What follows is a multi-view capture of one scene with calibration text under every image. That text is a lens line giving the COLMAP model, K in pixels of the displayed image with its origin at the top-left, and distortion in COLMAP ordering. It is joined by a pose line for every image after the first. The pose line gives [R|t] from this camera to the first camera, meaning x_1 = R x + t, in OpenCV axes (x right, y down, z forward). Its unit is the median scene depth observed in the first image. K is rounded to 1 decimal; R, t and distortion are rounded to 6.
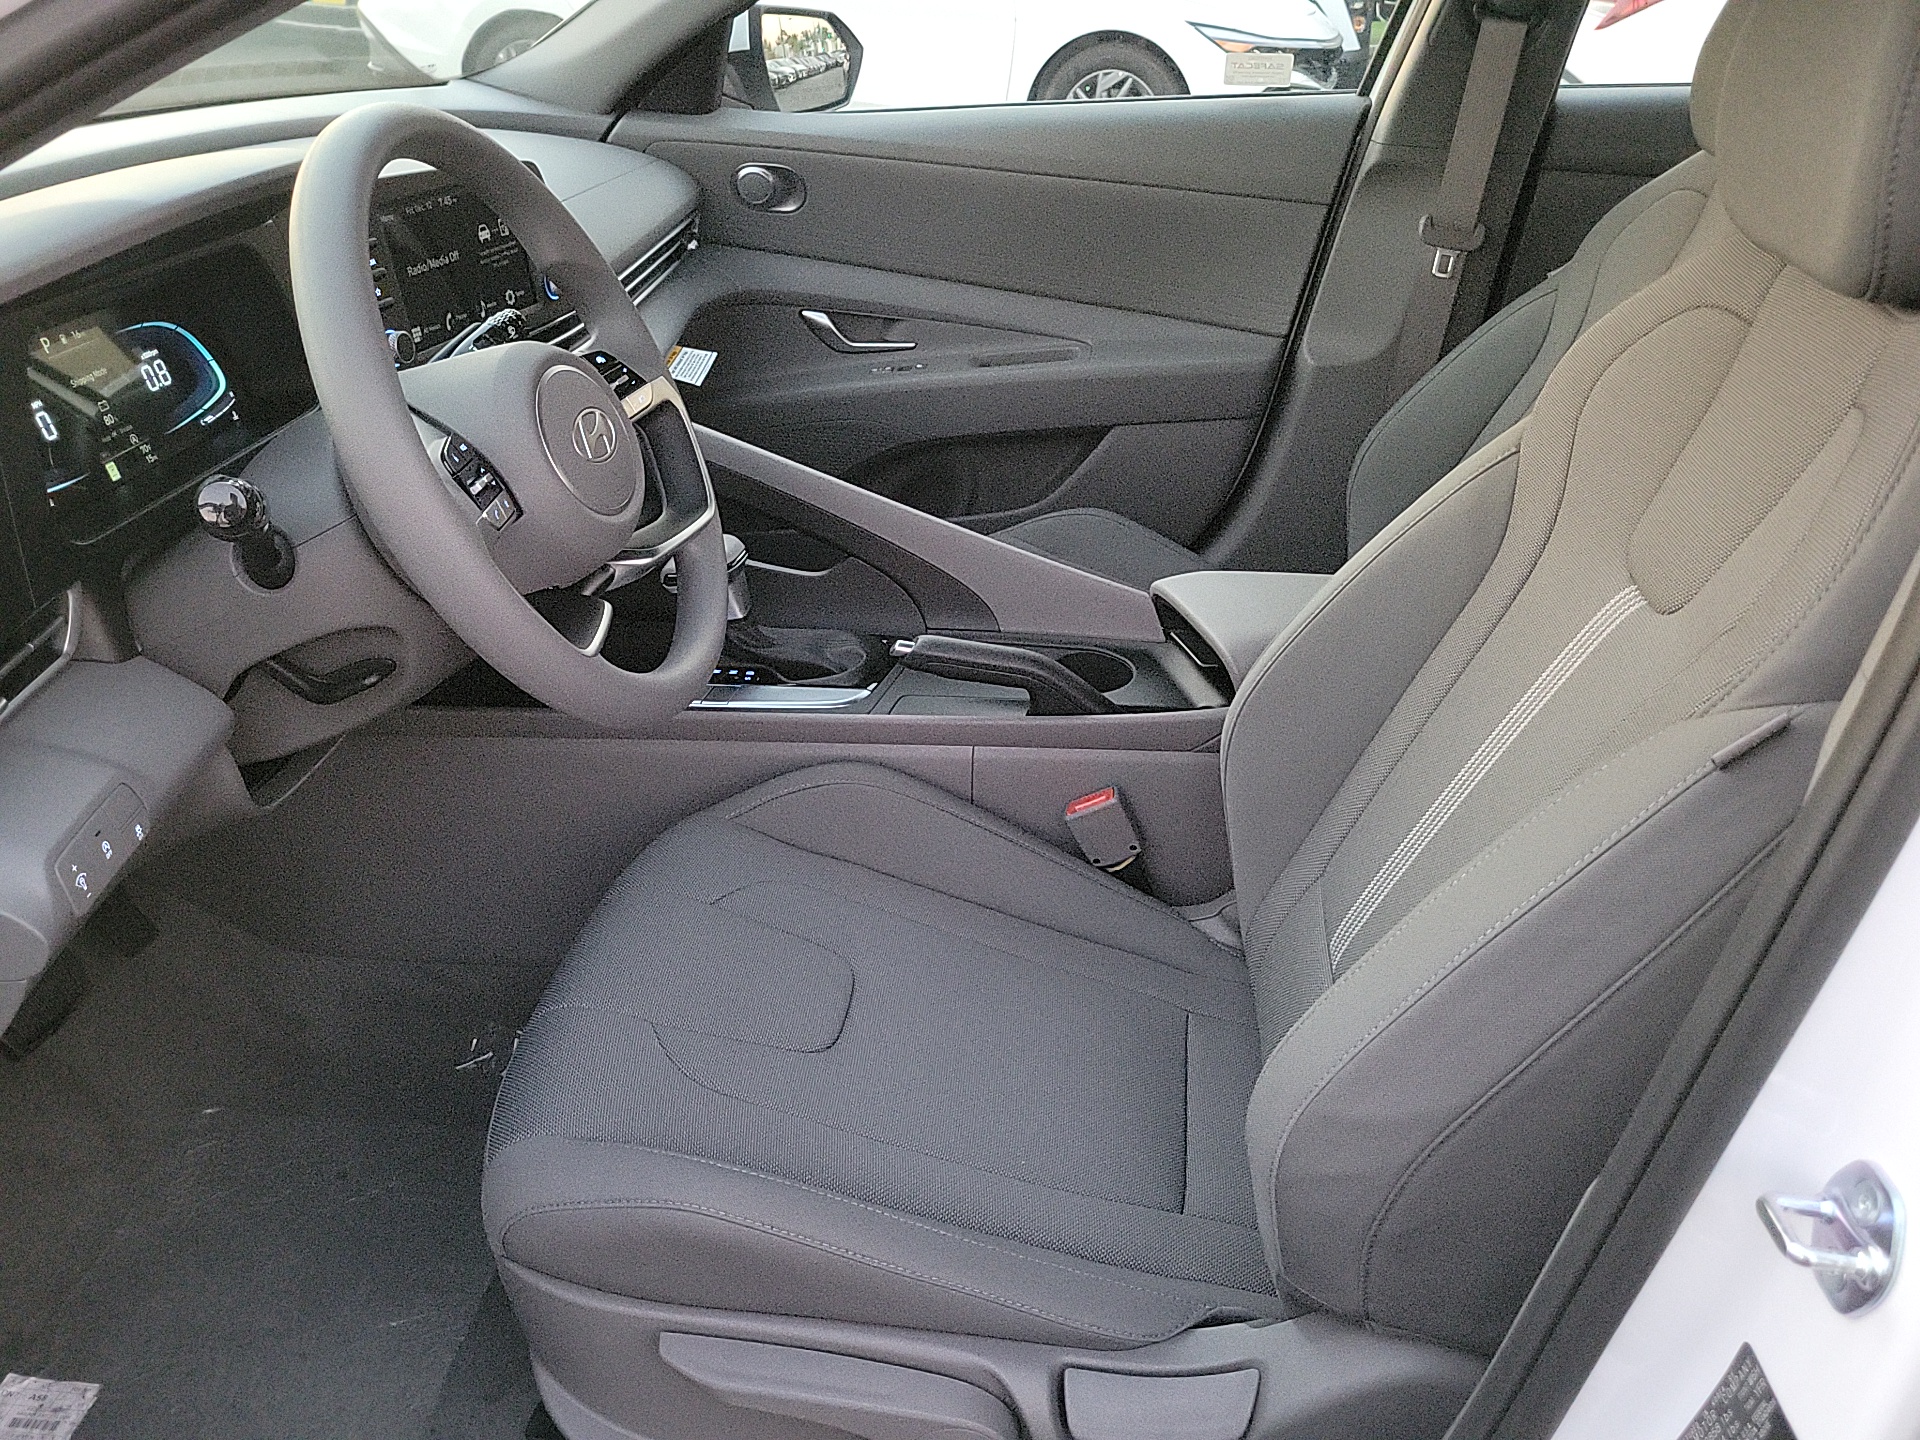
lens RADIAL K [[1526.2, 0, 960.0], [0, 1526.2, 720.0], [0, 0, 1]] dist [0.055173, -0.069407]
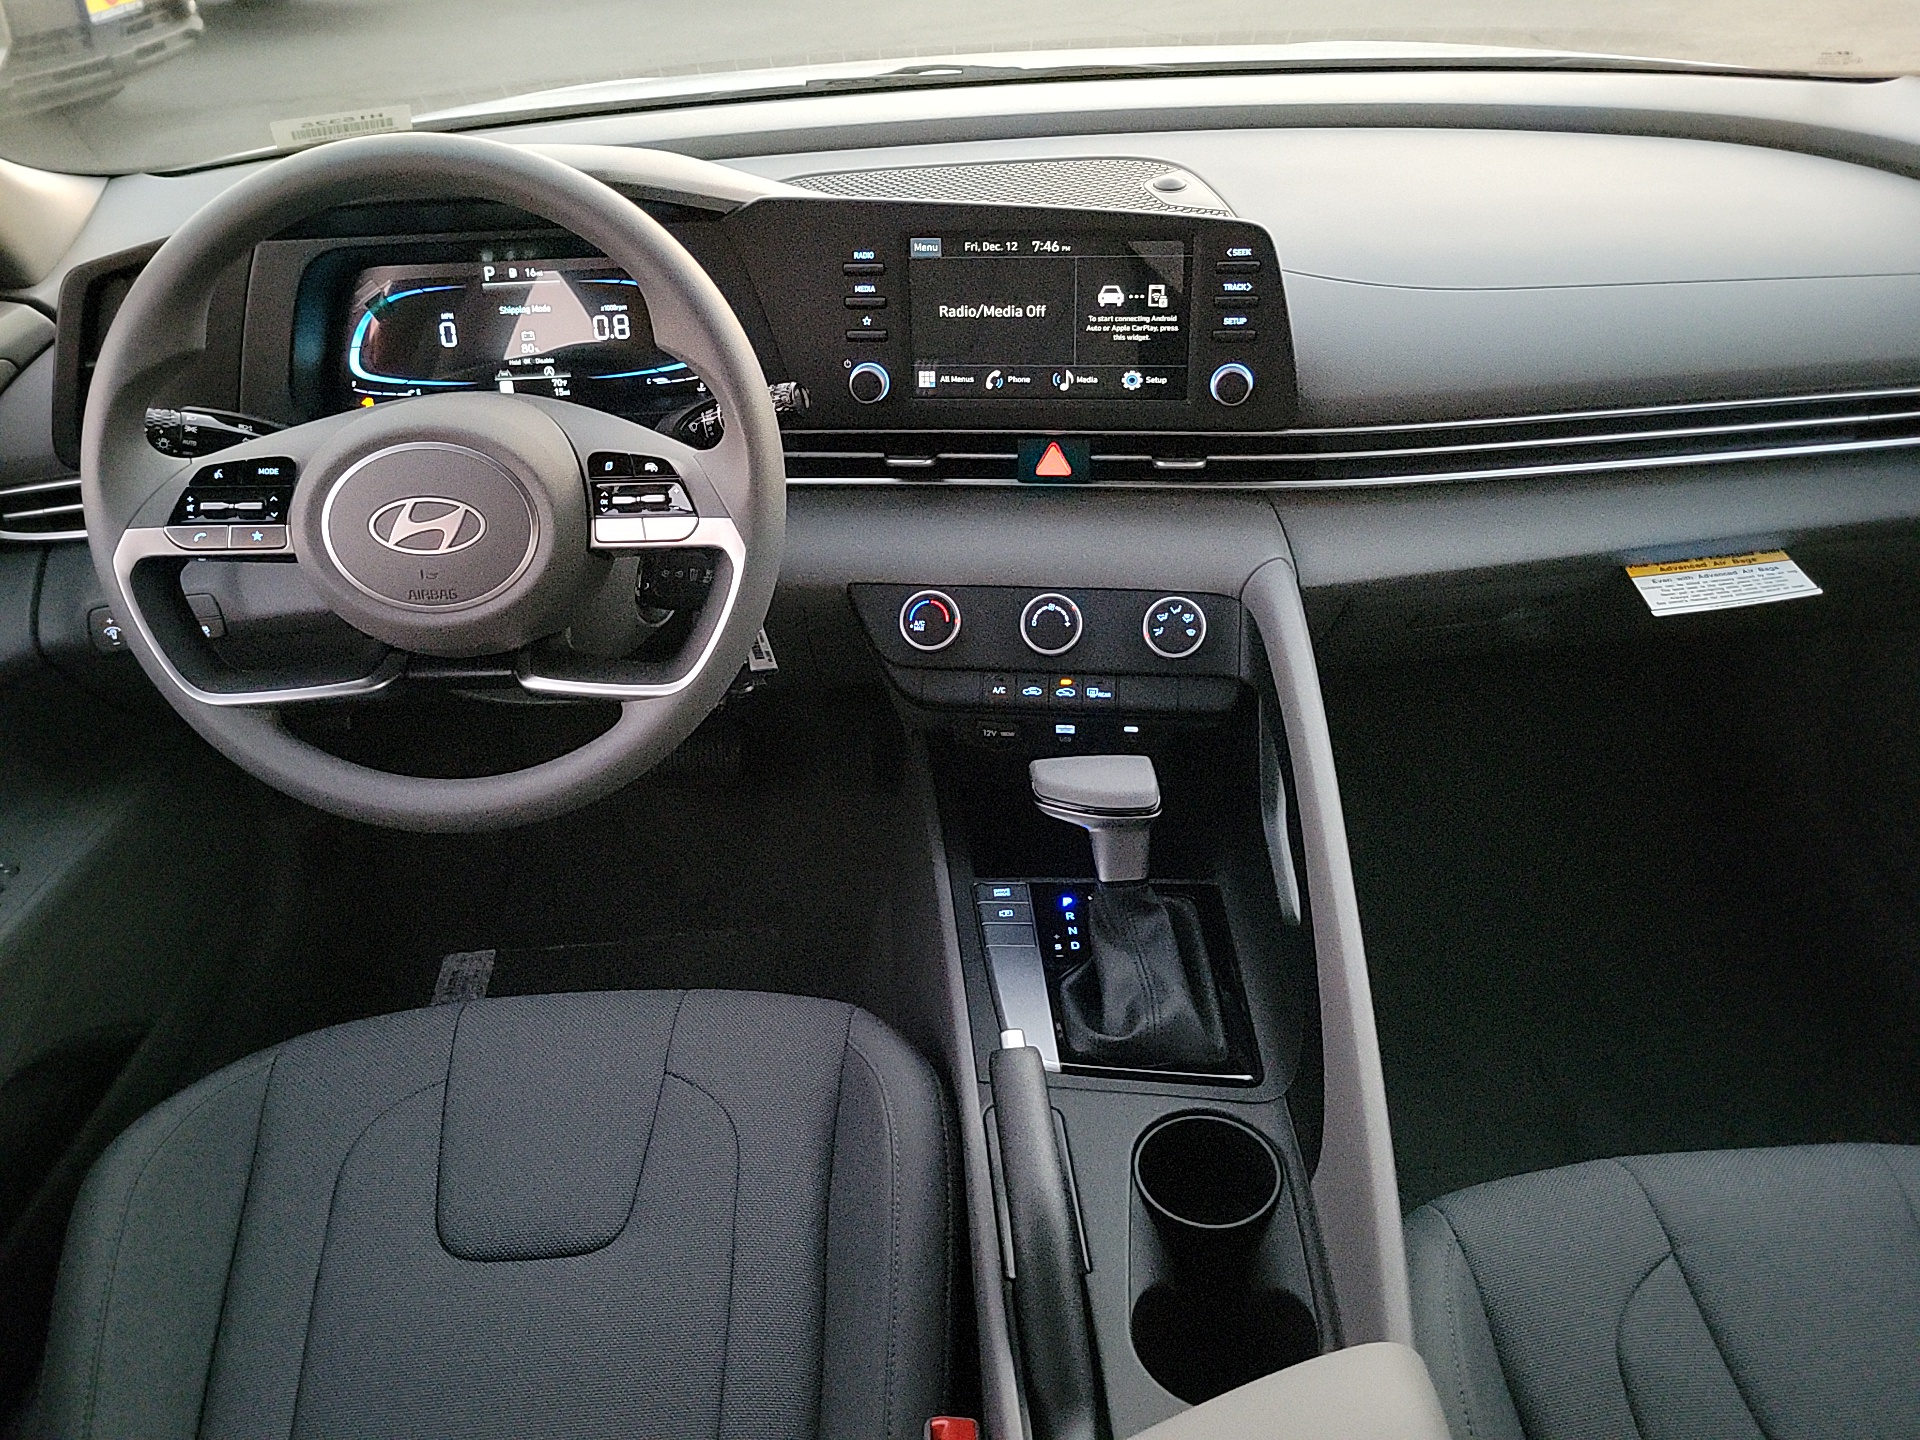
lens RADIAL K [[1510.4, 0, 960.0], [0, 1510.4, 720.0], [0, 0, 1]] dist [0.024950, -0.007291]
pose [[0.153059, 0.517982, -0.841586, 0.434746], [-0.424499, 0.803509, 0.417342, -0.424774], [0.892398, 0.293374, 0.342867, 0.716933]]
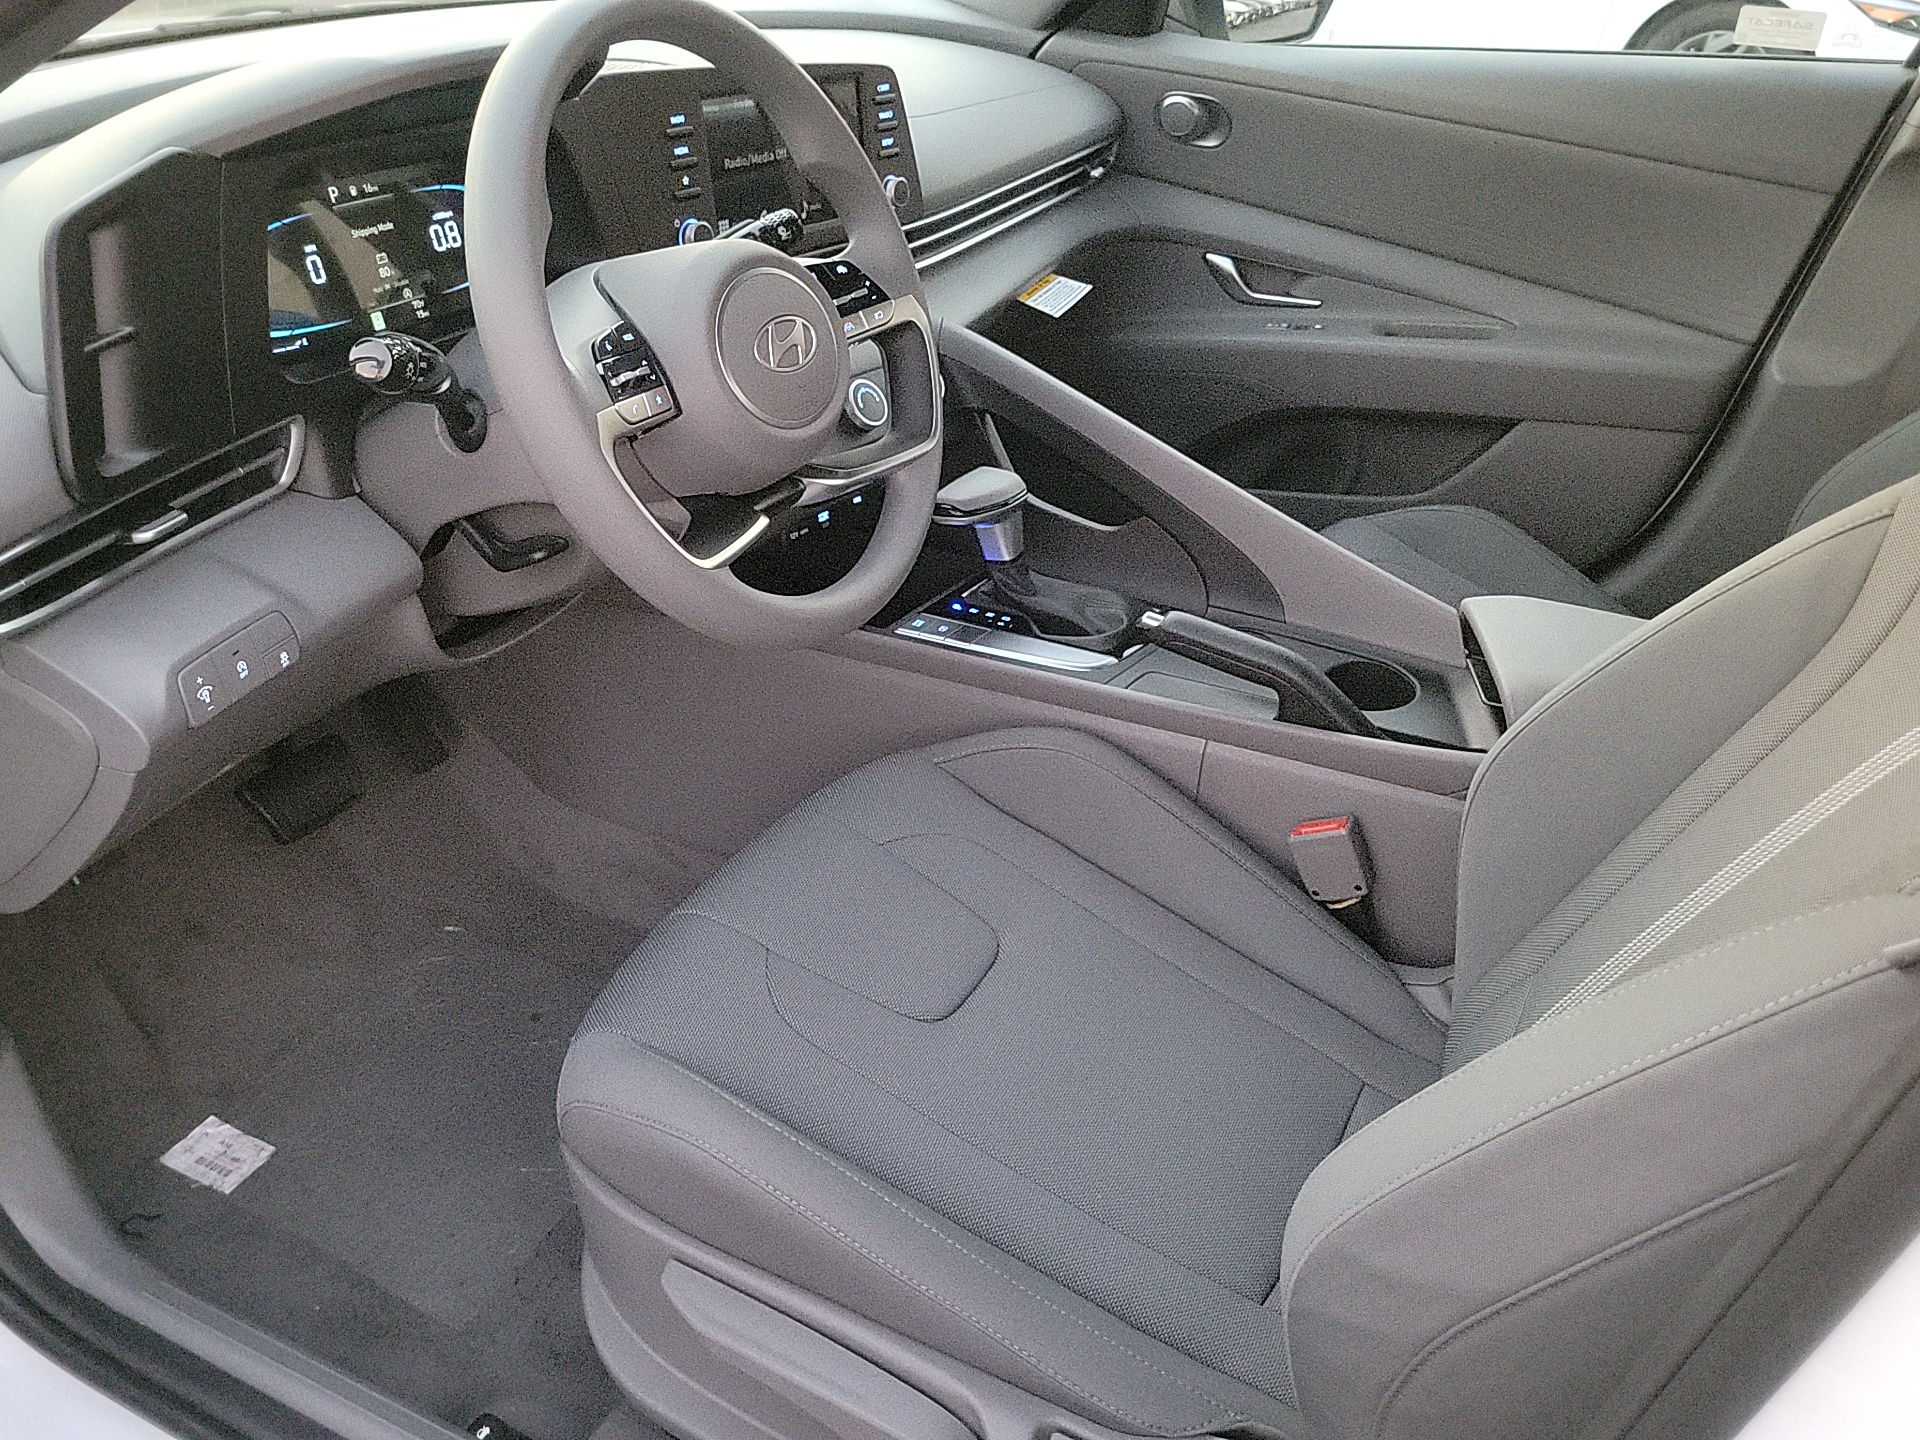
lens RADIAL K [[1532.7, 0, 960.0], [0, 1532.7, 720.0], [0, 0, 1]] dist [0.021100, -0.006055]
pose [[0.937176, 0.197421, -0.287621, 0.132604], [-0.187553, 0.980311, 0.061760, -0.023926], [0.294151, -0.003935, 0.955751, 0.077650]]
